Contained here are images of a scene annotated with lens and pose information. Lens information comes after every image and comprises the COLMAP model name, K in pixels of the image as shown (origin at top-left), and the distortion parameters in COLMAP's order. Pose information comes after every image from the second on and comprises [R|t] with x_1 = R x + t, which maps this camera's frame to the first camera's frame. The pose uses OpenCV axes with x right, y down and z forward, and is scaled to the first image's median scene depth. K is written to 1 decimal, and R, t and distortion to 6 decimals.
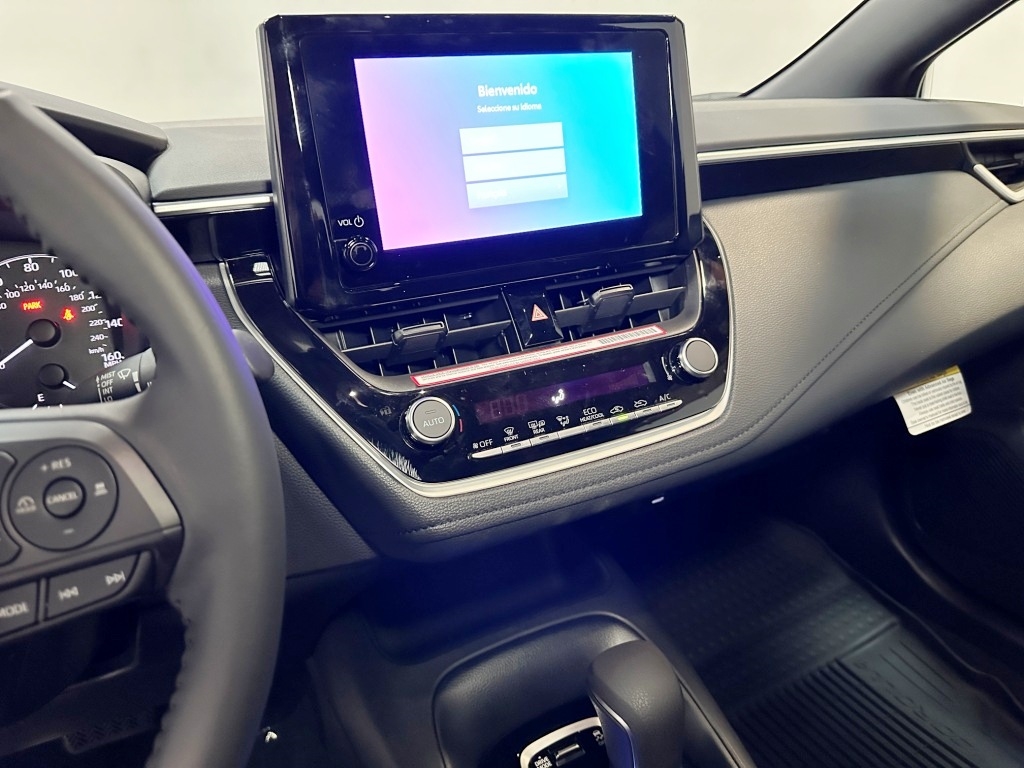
lens RADIAL K [[739.0, 0, 519.7], [0, 739.0, 388.3], [0, 0, 1]] dist [-0.005443, -0.004488]
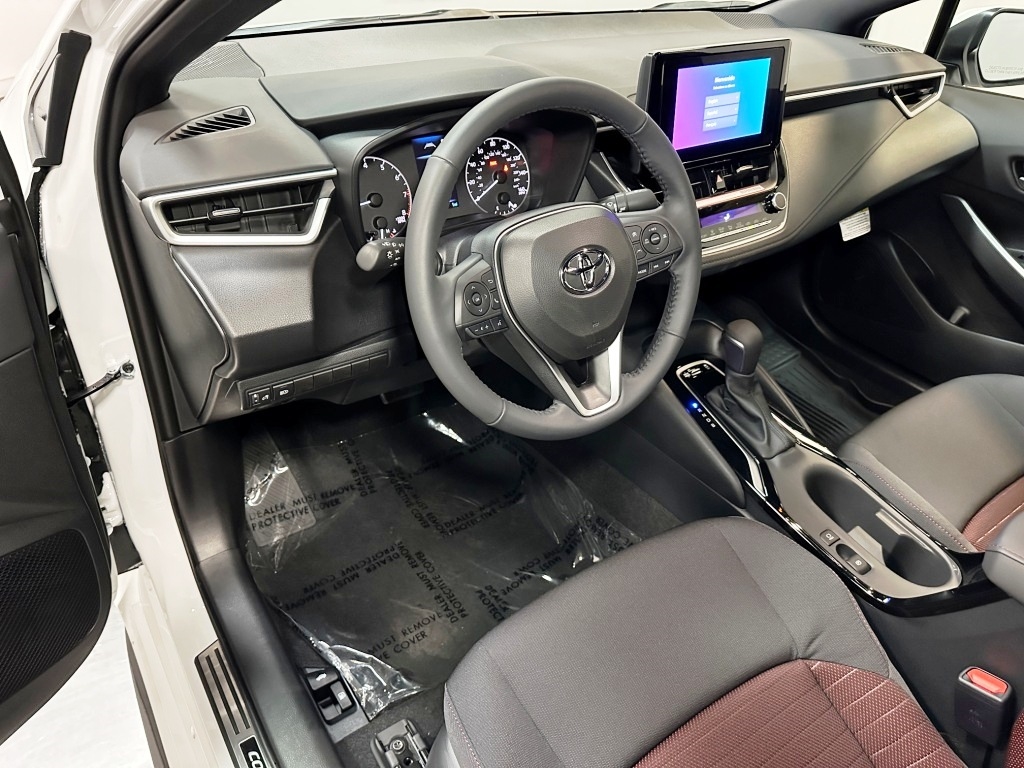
lens RADIAL K [[734.6, 0, 508.3], [0, 734.6, 385.9], [0, 0, 1]] dist [0.153913, -0.228872]
pose [[0.985134, 0.007621, 0.171618, -0.966792], [-0.050406, 0.967866, 0.246363, -0.019091], [-0.164226, -0.251351, 0.953862, -1.219877]]
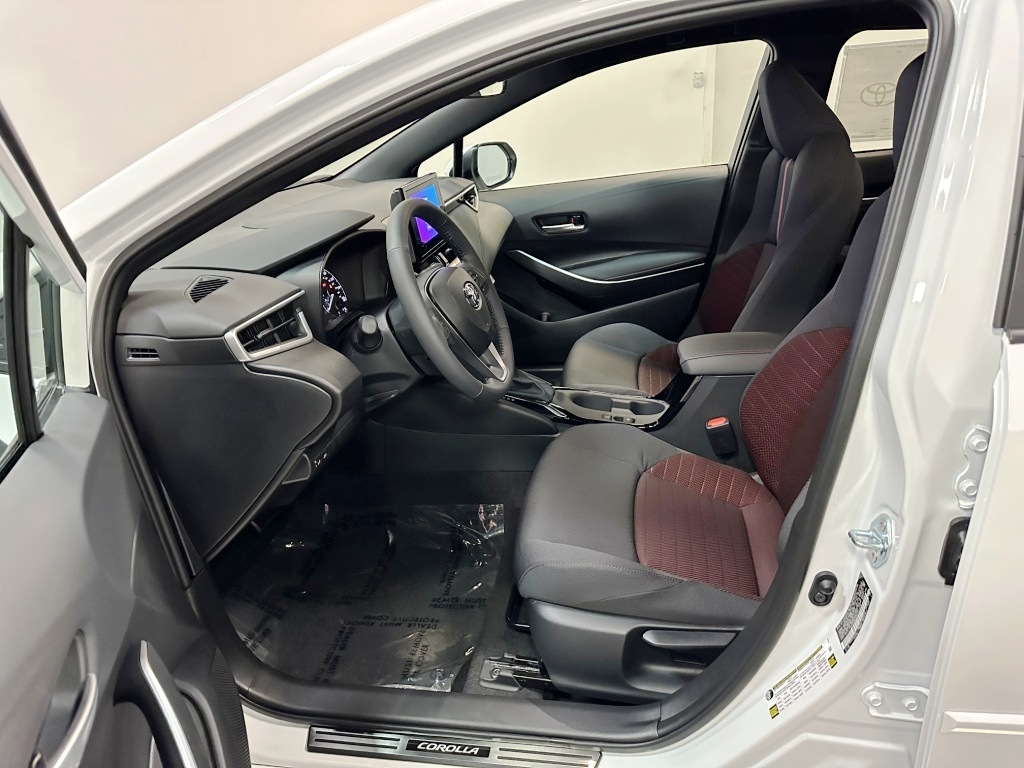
lens RADIAL K [[734.6, 0, 508.3], [0, 734.6, 385.9], [0, 0, 1]] dist [0.153913, -0.228872]
pose [[0.600711, -0.296172, 0.742583, -2.537127], [0.328242, 0.938318, 0.108708, 0.190047], [-0.728975, 0.178445, 0.660873, -1.456007]]
